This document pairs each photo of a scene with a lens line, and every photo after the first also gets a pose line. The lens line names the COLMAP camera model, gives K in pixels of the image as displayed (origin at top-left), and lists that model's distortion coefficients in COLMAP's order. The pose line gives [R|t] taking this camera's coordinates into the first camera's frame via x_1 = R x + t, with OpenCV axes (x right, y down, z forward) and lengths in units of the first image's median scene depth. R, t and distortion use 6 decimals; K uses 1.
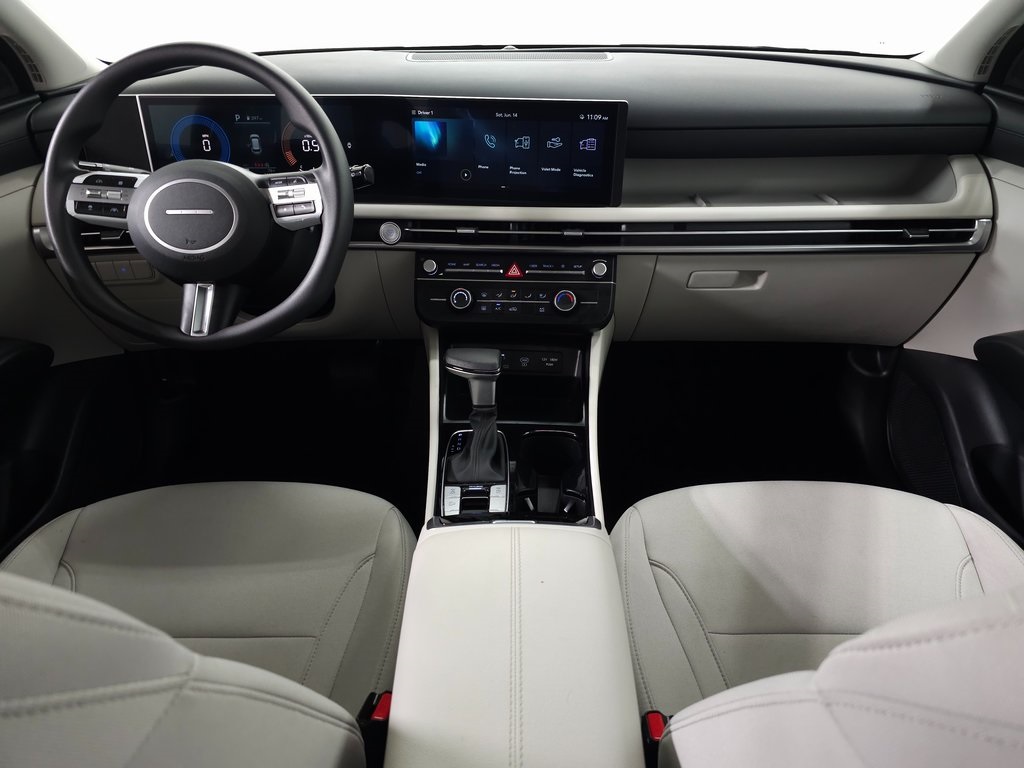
lens RADIAL K [[688.5, 0, 511.1], [0, 688.5, 389.4], [0, 0, 1]] dist [0.047759, -0.048780]
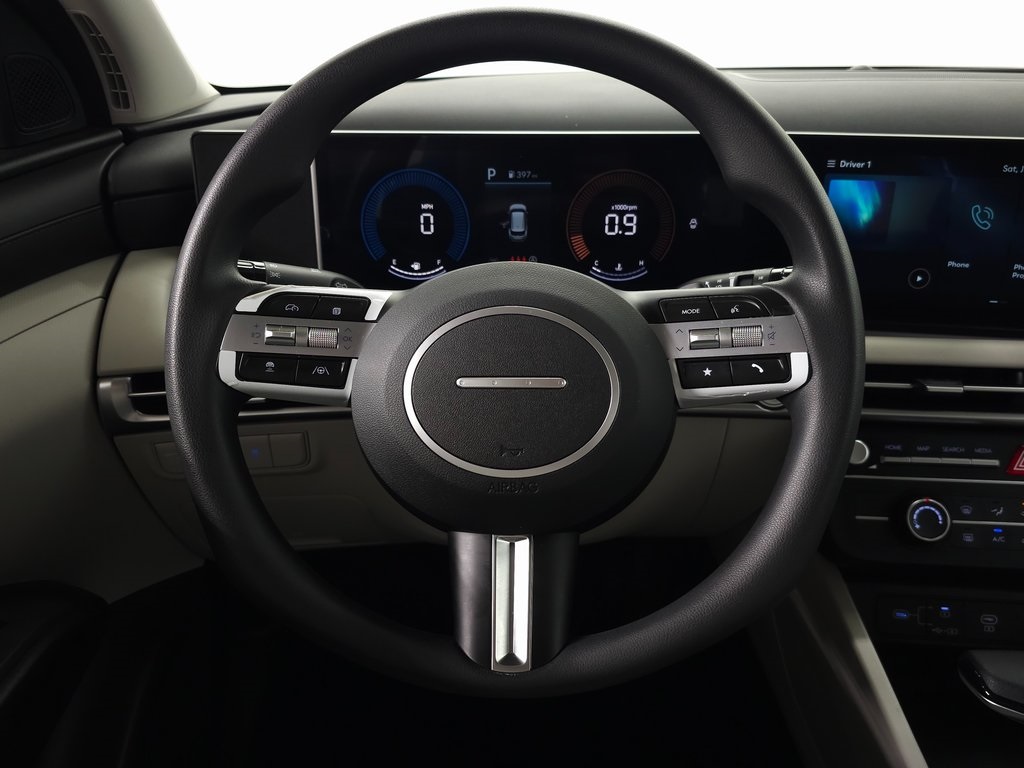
lens RADIAL K [[767.4, 0, 510.8], [0, 767.4, 378.9], [0, 0, 1]] dist [0.062071, -0.088933]
pose [[0.999917, 0.008739, -0.009441, -0.375909], [-0.009832, 0.992397, -0.122686, -0.163813], [0.008297, 0.122768, 0.992401, 0.436114]]
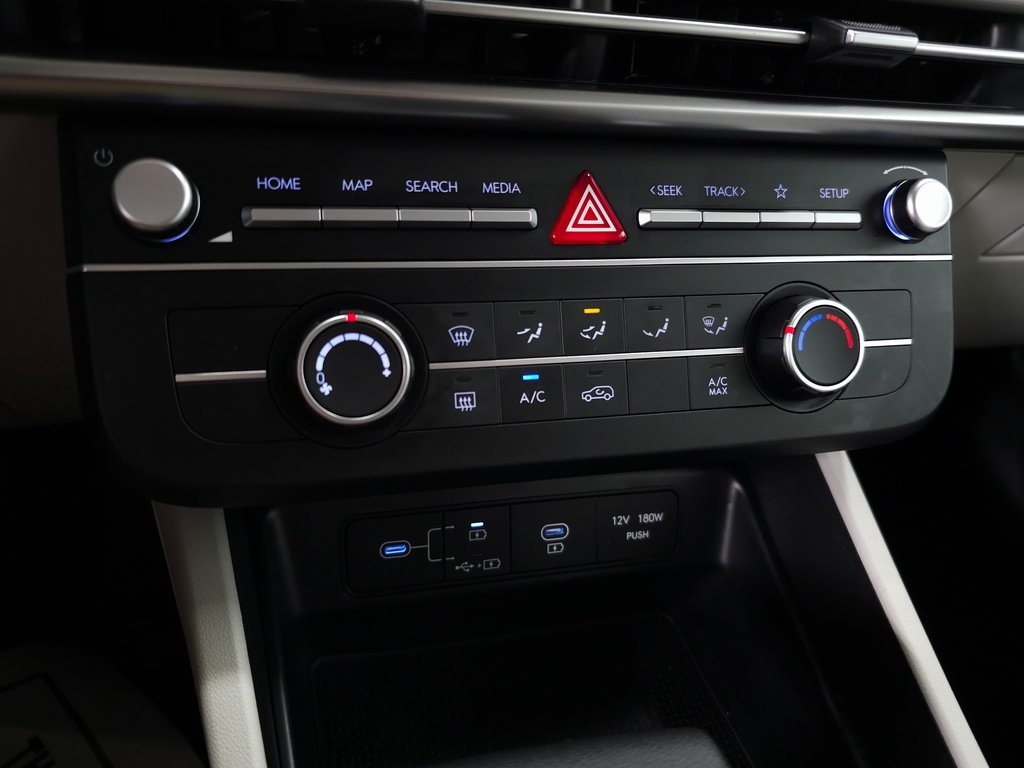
lens RADIAL K [[739.6, 0, 516.3], [0, 739.6, 384.9], [0, 0, 1]] dist [-0.001086, -0.002000]
pose [[0.935328, -0.092282, 0.341535, -0.102623], [0.062086, 0.993215, 0.098336, -0.146986], [-0.348292, -0.070772, 0.934711, 0.808459]]
